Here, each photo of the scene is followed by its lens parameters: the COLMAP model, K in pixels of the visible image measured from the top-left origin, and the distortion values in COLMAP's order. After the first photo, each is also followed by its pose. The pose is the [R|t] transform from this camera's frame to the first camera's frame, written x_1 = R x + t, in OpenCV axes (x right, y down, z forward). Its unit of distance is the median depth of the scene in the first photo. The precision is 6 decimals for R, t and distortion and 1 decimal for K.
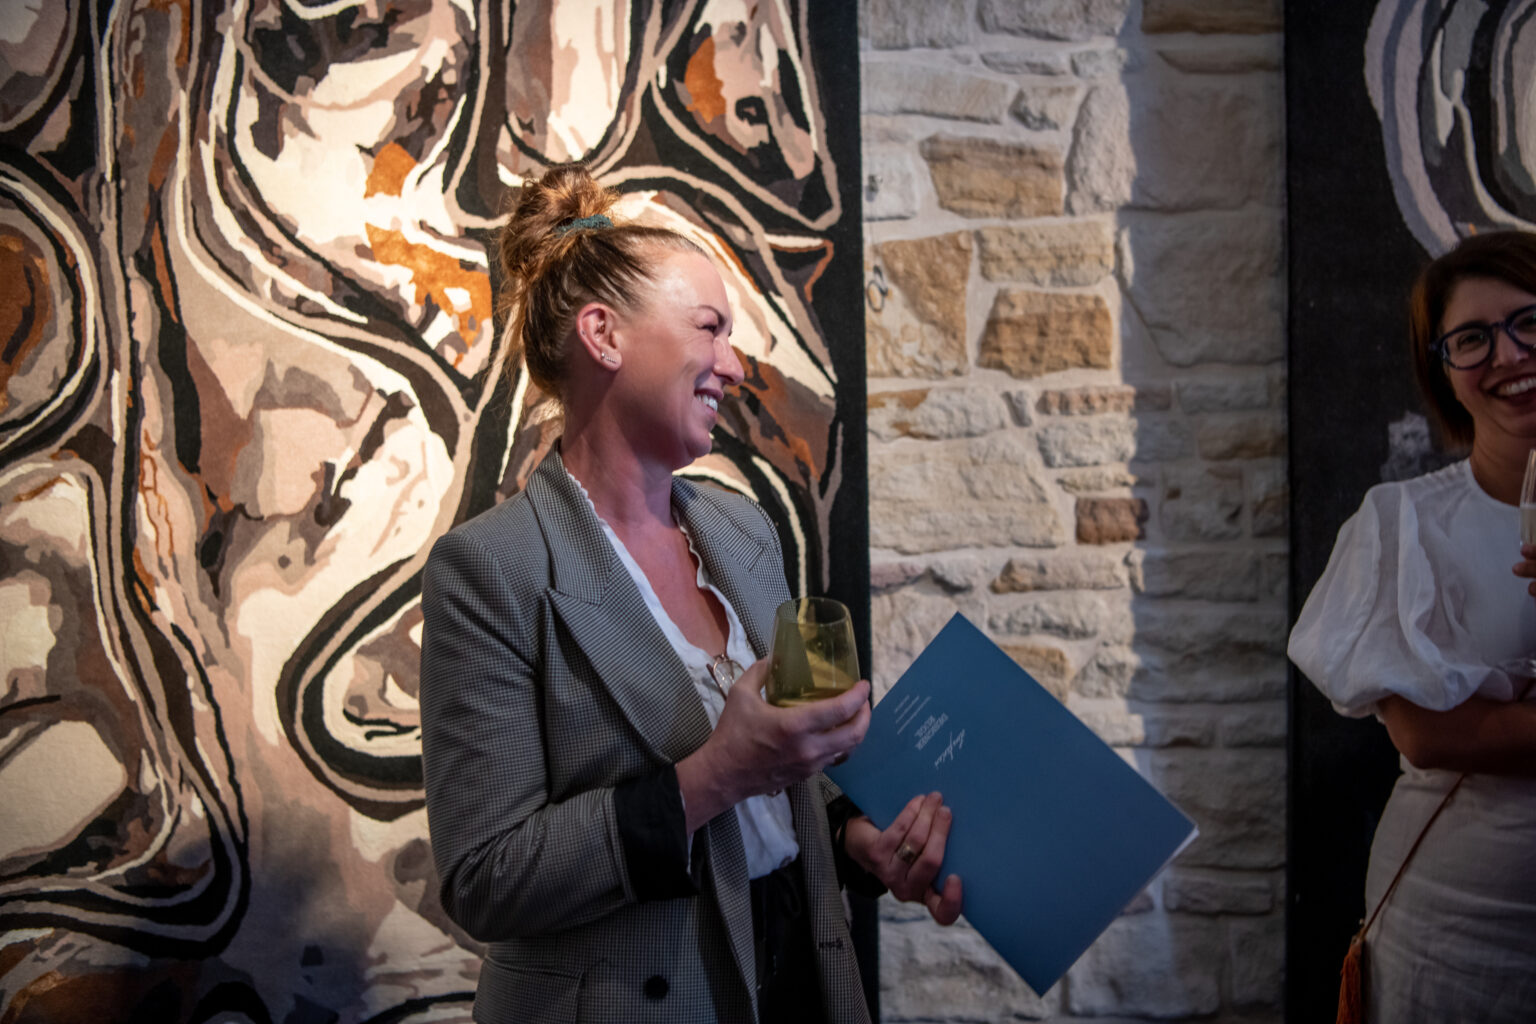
lens RADIAL K [[1483.1, 0, 768.2], [0, 1483.1, 513.6], [0, 0, 1]] dist [-0.005149, 0.000000]
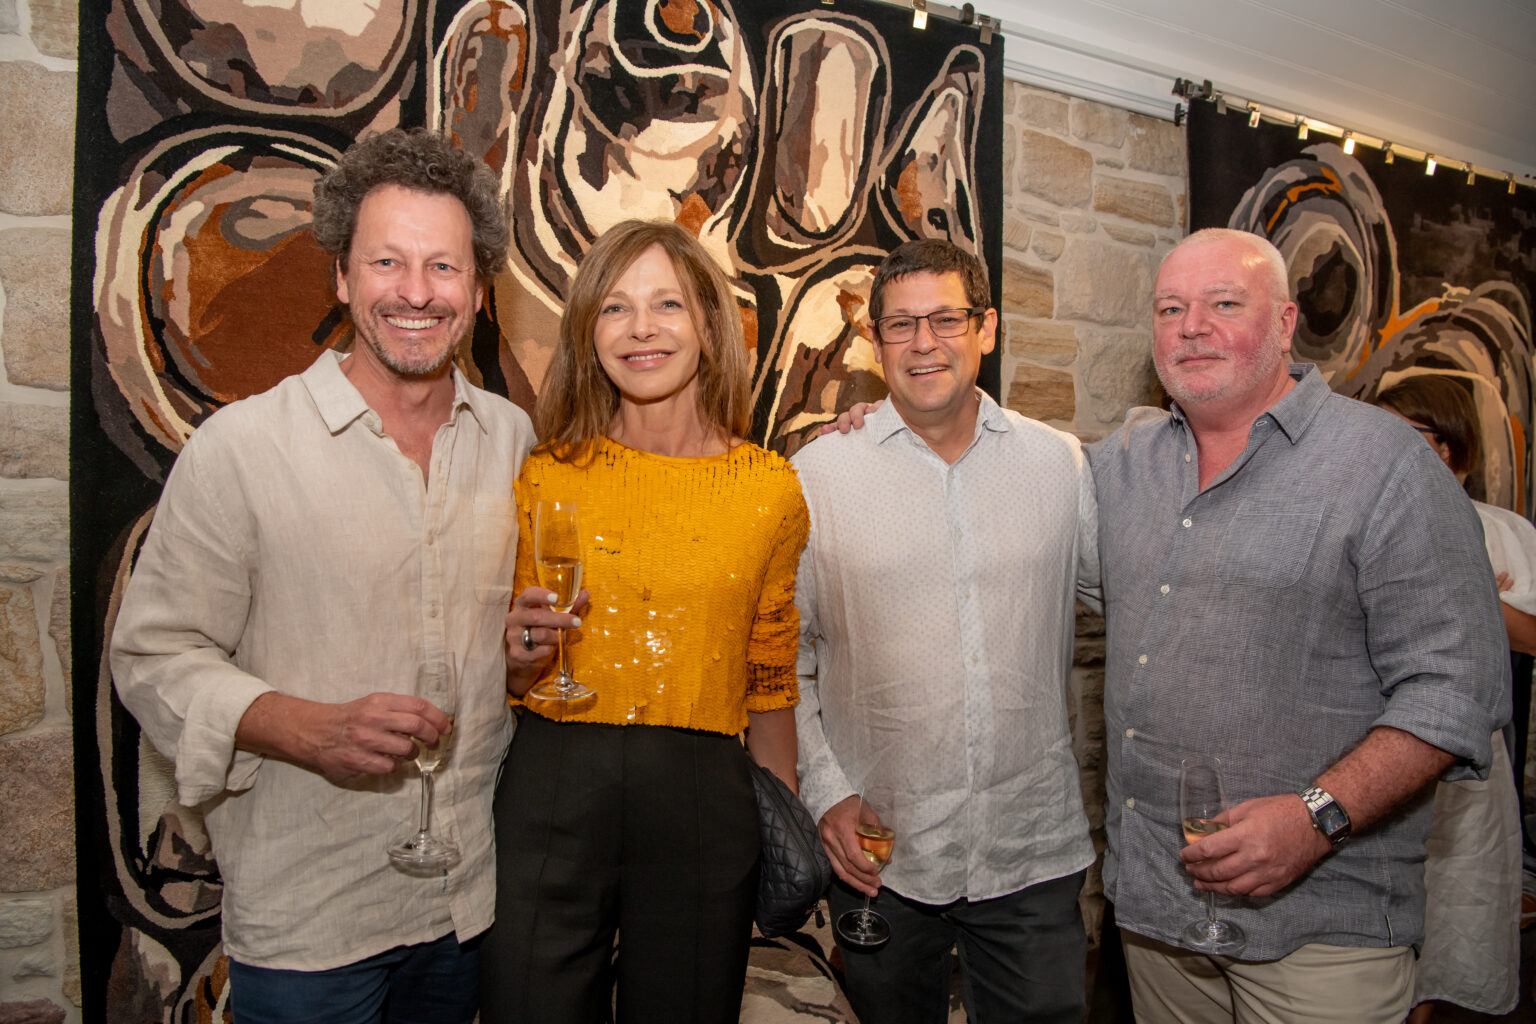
lens RADIAL K [[1079.3, 0, 769.0], [0, 1079.3, 512.8], [0, 0, 1]] dist [-0.089979, -0.006851]
pose [[0.849773, 0.025283, 0.526542, -0.649369], [-0.031399, 0.999503, 0.002681, 0.002975], [-0.526213, -0.018811, 0.850145, 0.230511]]
